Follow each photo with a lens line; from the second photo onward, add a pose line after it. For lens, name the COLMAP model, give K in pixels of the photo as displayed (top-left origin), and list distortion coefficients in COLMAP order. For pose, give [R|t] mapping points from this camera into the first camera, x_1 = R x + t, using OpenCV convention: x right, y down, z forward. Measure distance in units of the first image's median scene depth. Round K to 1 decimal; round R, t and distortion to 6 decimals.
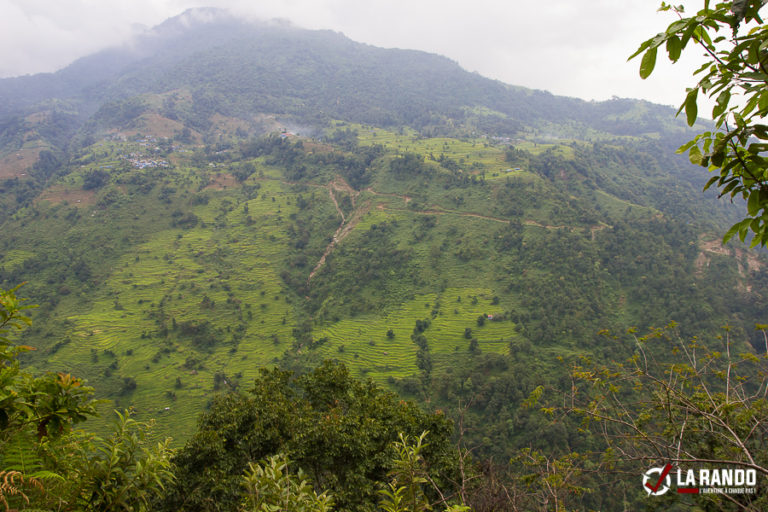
lens RADIAL K [[598.0, 0, 386.9], [0, 598.0, 261.7], [0, 0, 1]] dist [-0.129547, 0.126158]
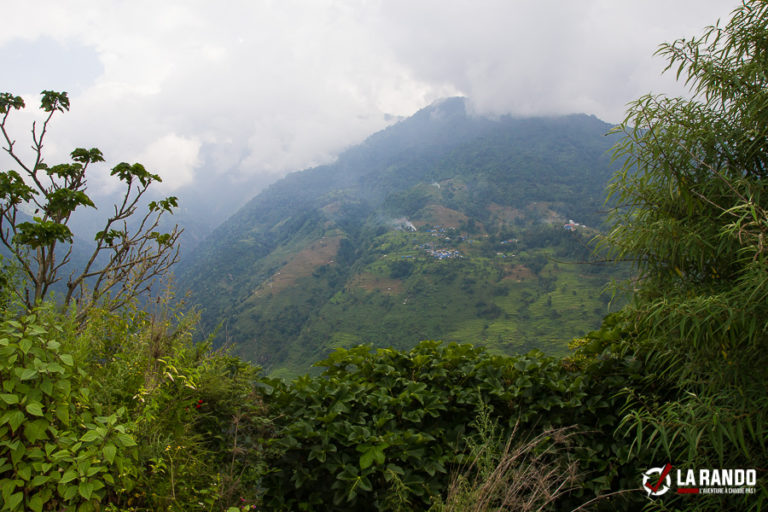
lens RADIAL K [[598.0, 0, 386.9], [0, 598.0, 261.7], [0, 0, 1]] dist [-0.129547, 0.126158]
pose [[0.937223, 0.007370, -0.348652, -0.122679], [-0.049328, 0.992526, -0.111621, -0.025324], [0.345224, 0.121812, 0.930582, -0.054300]]
